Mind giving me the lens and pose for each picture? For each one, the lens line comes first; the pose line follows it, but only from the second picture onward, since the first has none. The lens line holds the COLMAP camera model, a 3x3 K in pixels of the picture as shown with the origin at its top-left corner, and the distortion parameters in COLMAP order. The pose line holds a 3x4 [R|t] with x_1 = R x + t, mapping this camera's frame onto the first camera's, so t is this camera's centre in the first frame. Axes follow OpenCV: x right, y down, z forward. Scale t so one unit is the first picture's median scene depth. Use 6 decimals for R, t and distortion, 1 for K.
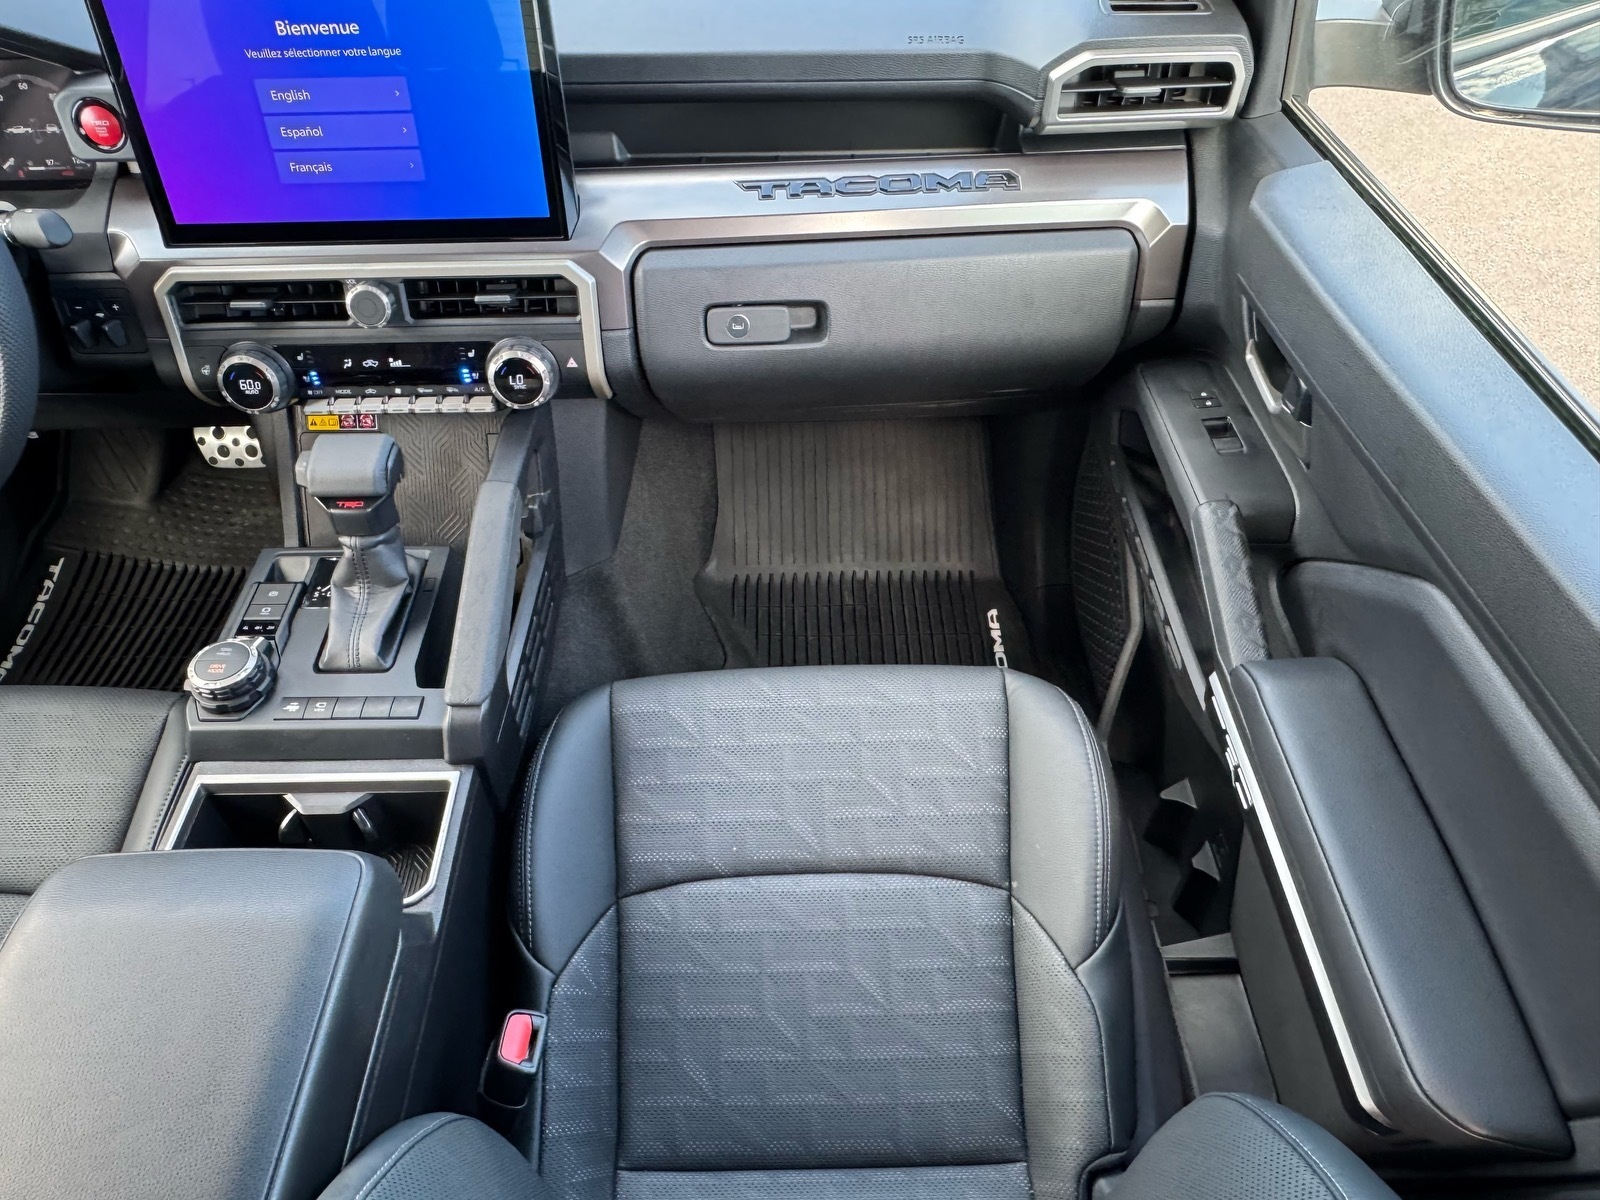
lens RADIAL K [[1076.3, 0, 783.6], [0, 1076.3, 611.5], [0, 0, 1]] dist [0.001290, -0.001512]
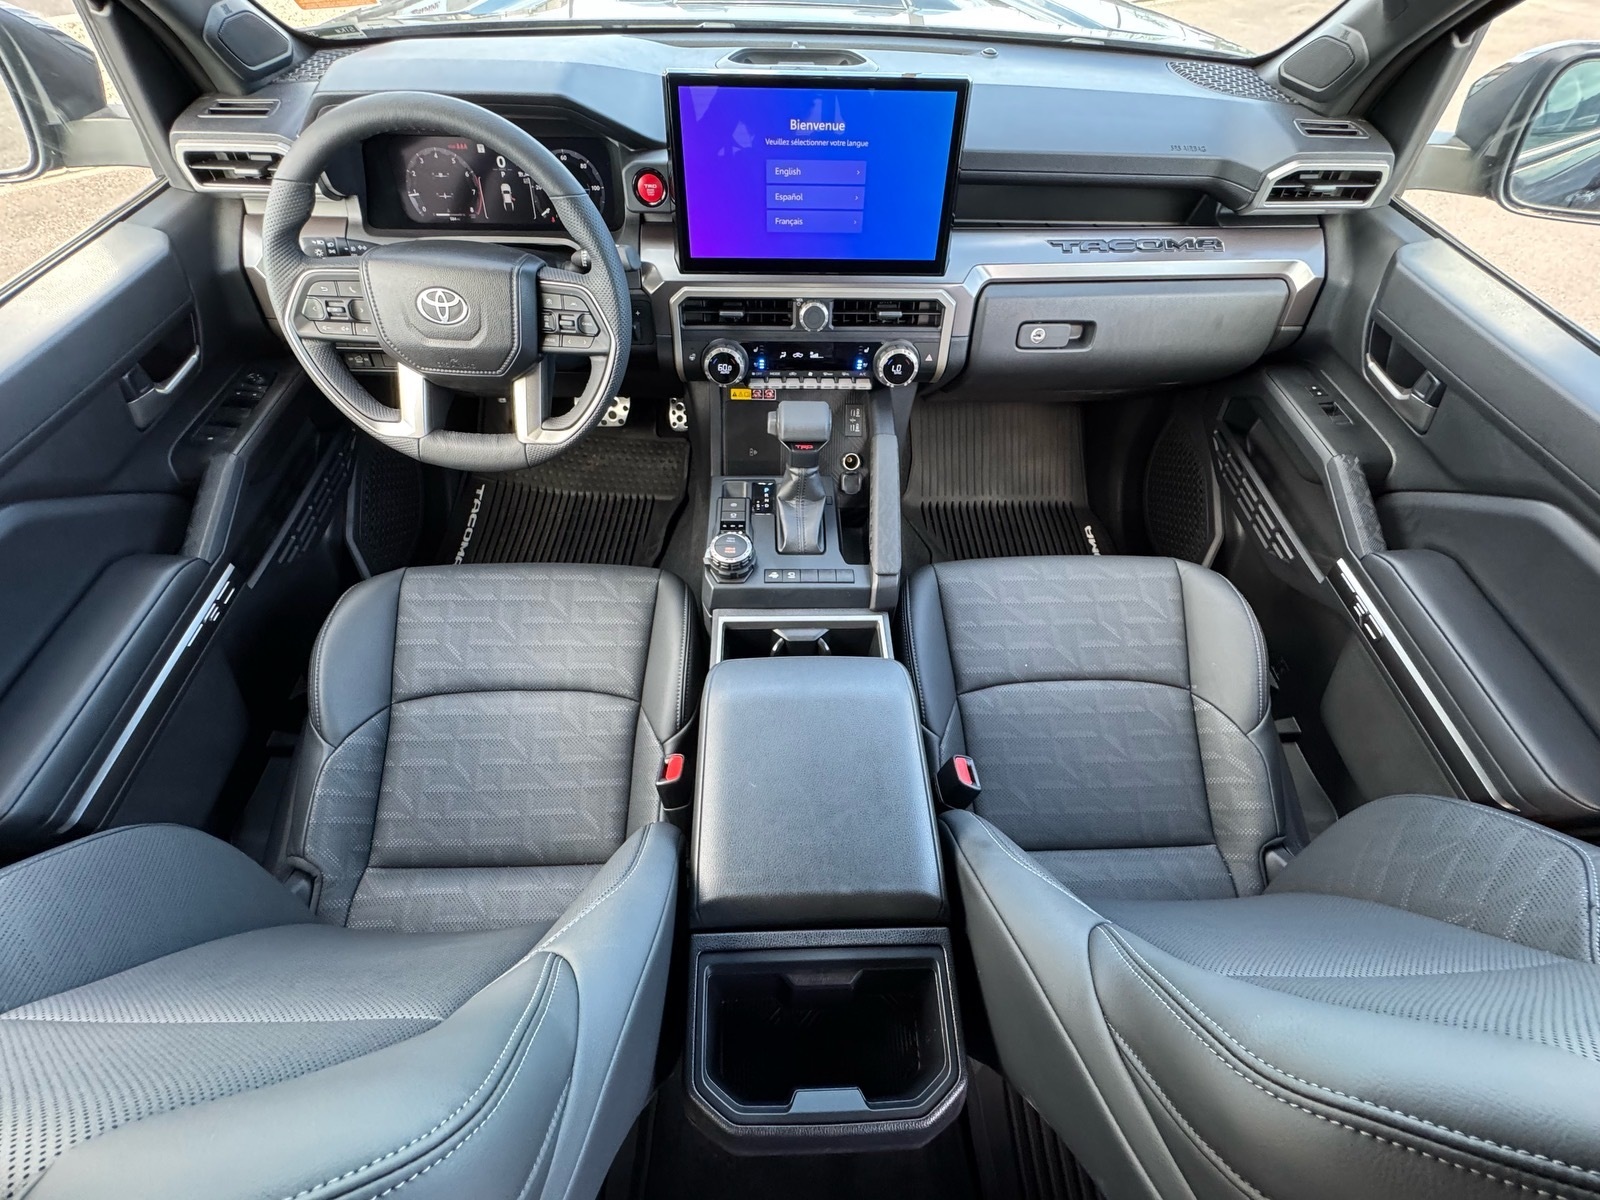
lens RADIAL K [[705.1, 0, 799.1], [0, 705.1, 604.4], [0, 0, 1]] dist [-0.001295, 0.000068]
pose [[0.998895, 0.007742, 0.046353, -0.436652], [-0.012126, 0.995399, 0.095051, 0.030054], [-0.045403, -0.095508, 0.994393, -0.042082]]
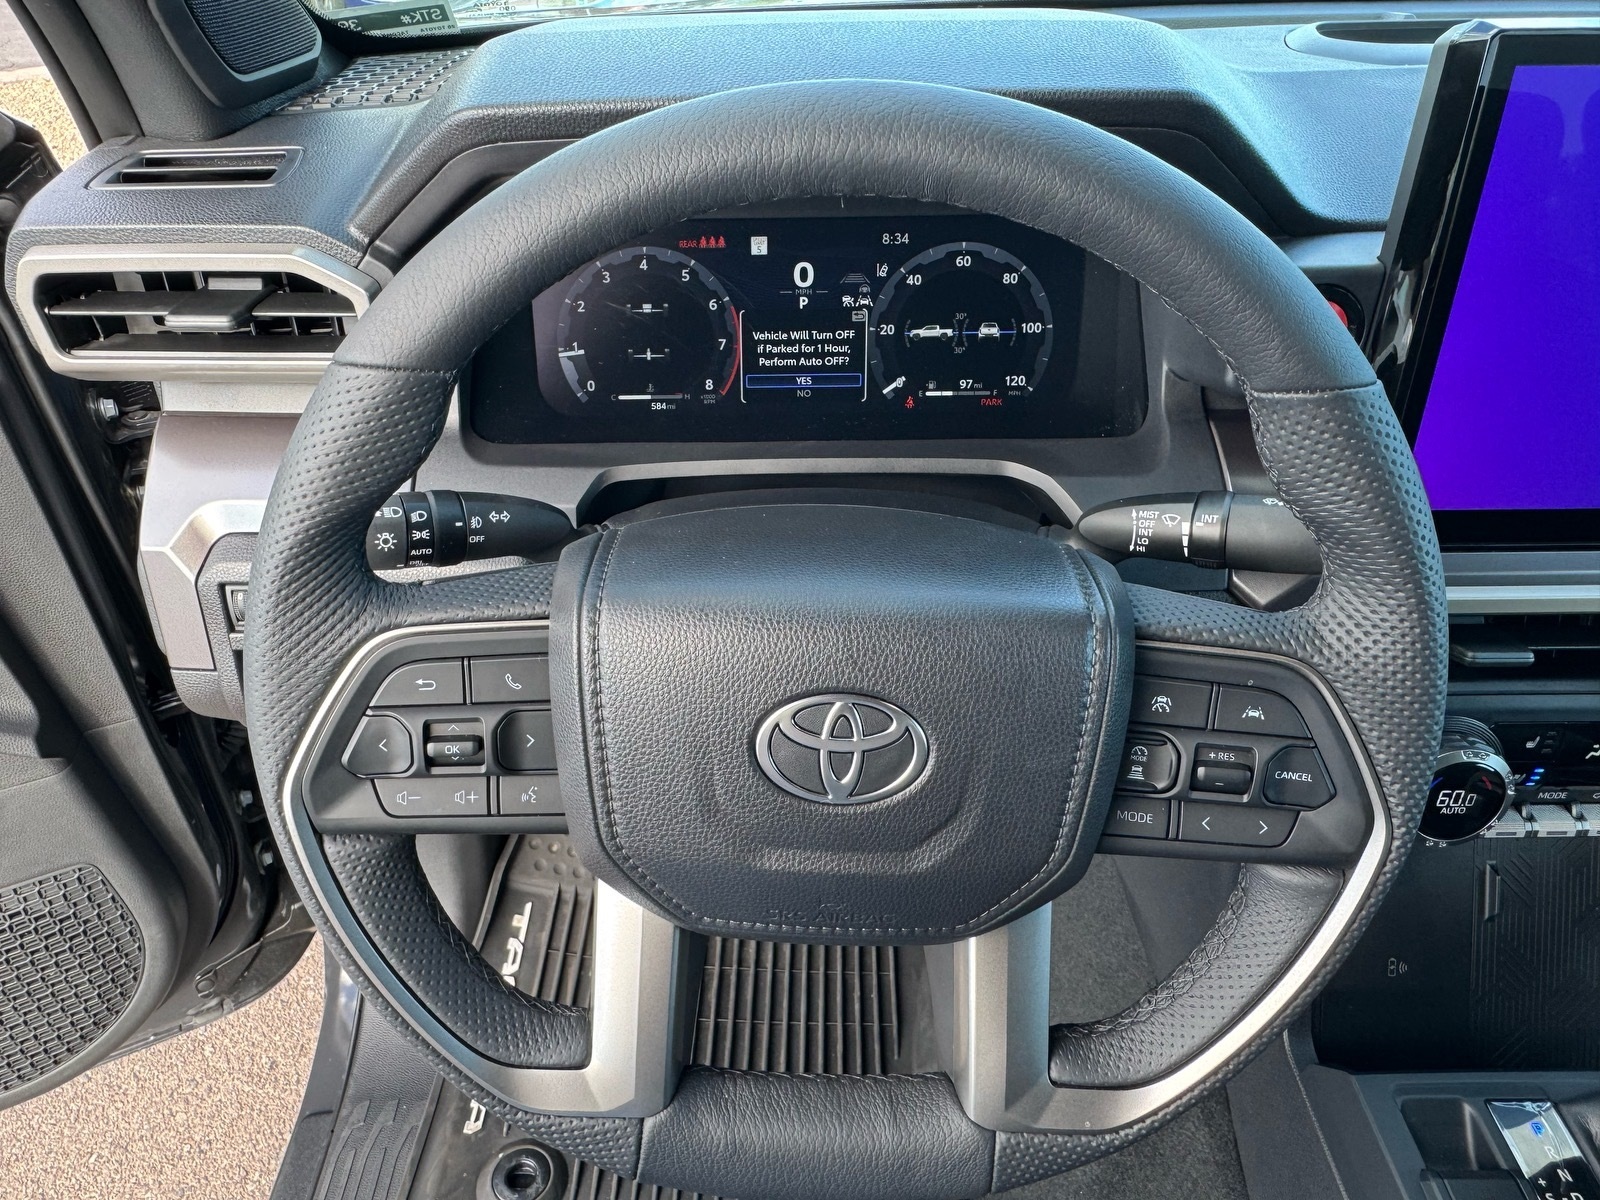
lens RADIAL K [[1079.0, 0, 762.6], [0, 1079.0, 599.6], [0, 0, 1]] dist [-0.001886, -0.003474]
pose [[0.999973, 0.006980, -0.002189, -0.841117], [-0.007228, 0.988818, -0.148952, -0.227214], [0.001125, 0.148964, 0.988842, 0.466222]]
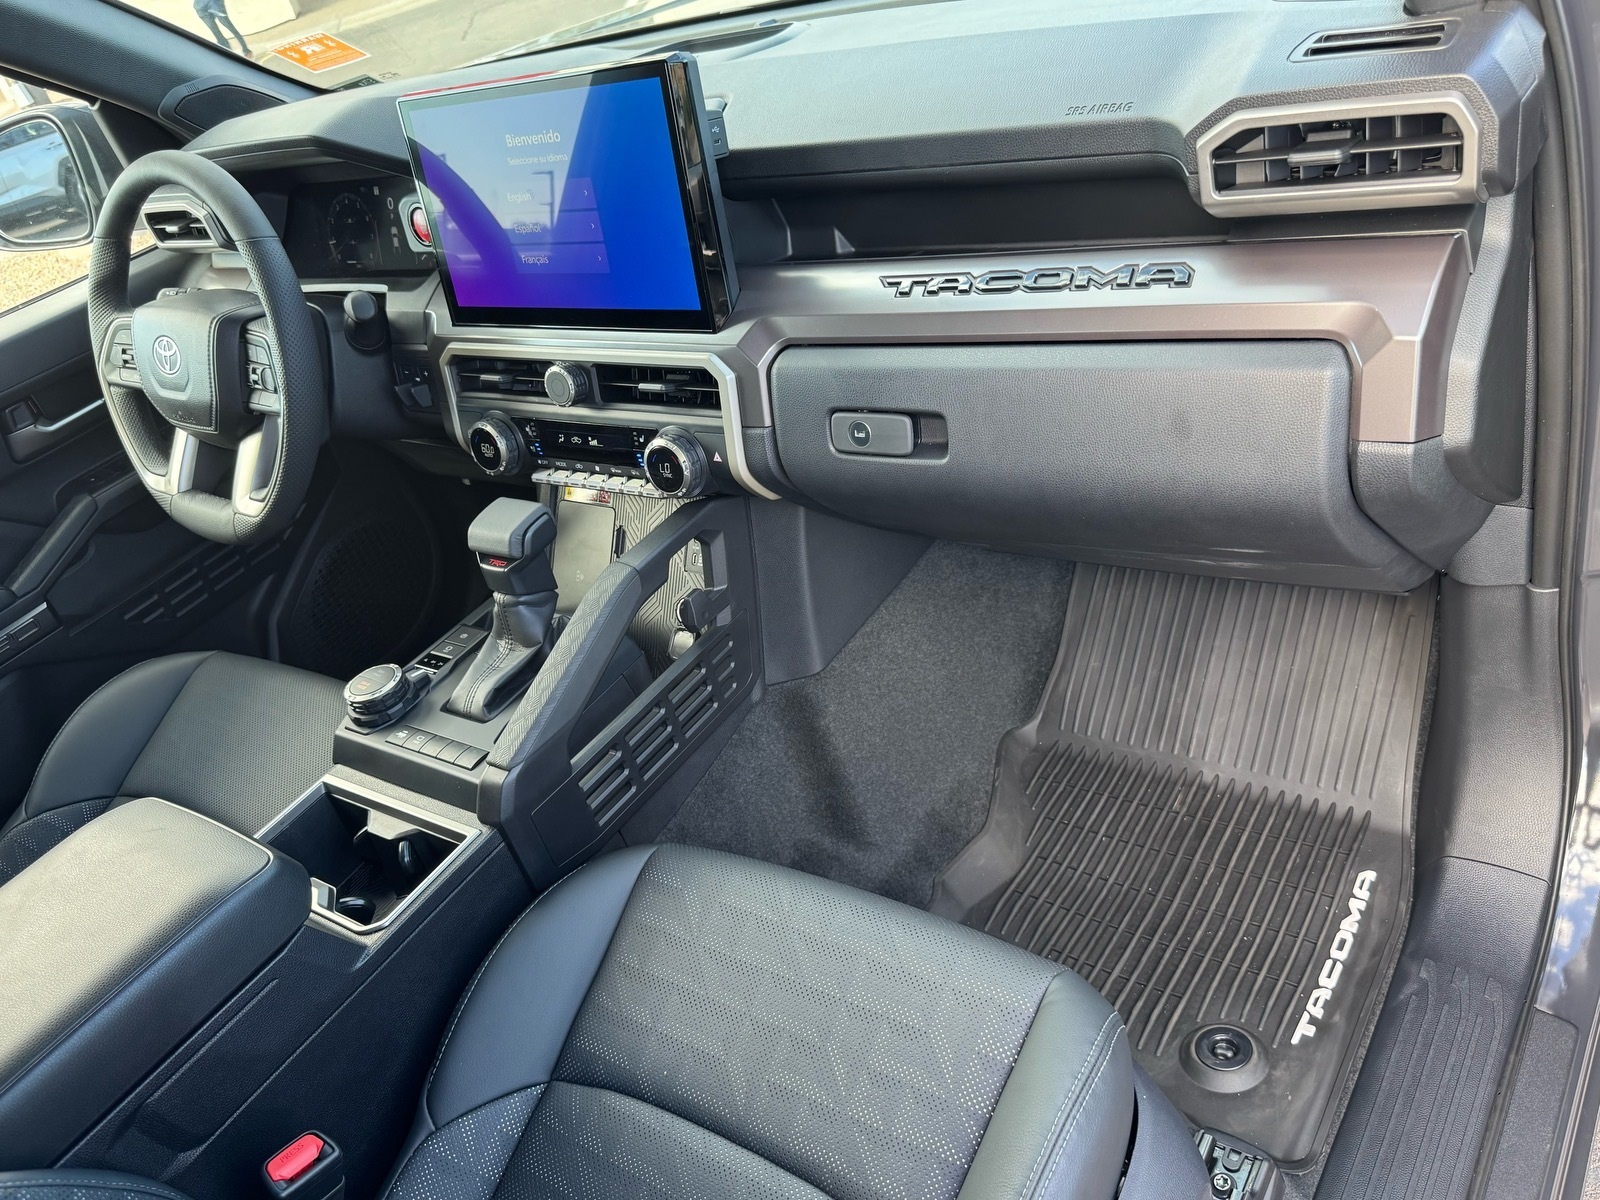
lens RADIAL K [[1246.8, 0, 793.6], [0, 1246.8, 616.7], [0, 0, 1]] dist [0.129235, -0.250521]
pose [[0.793927, 0.165653, -0.585012, 0.549038], [-0.235495, 0.970848, -0.044686, -0.058553], [0.560555, 0.173245, 0.809792, 0.155371]]
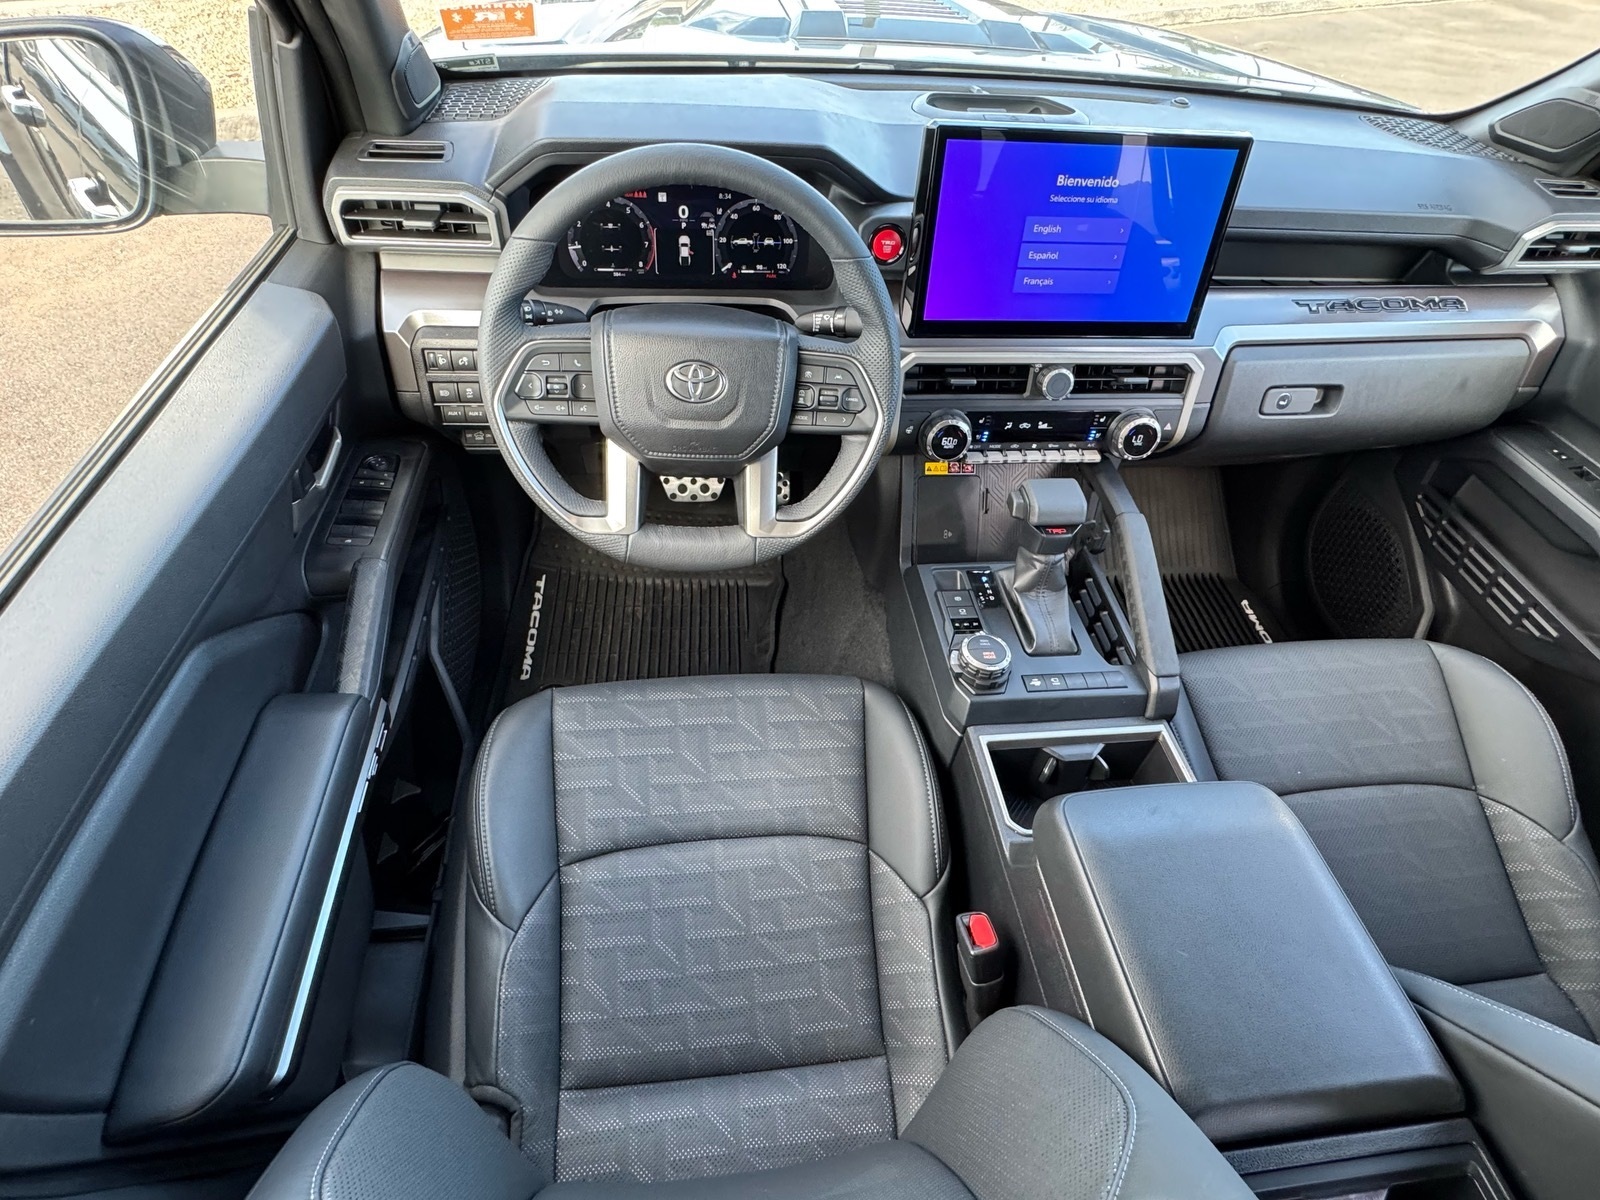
lens RADIAL K [[834.6, 0, 796.1], [0, 834.6, 603.5], [0, 0, 1]] dist [-0.001717, 0.000290]
pose [[0.990087, -0.021667, 0.138773, -0.836168], [0.022238, 0.999749, -0.002567, -0.012525], [-0.138682, 0.005627, 0.990321, 0.008944]]
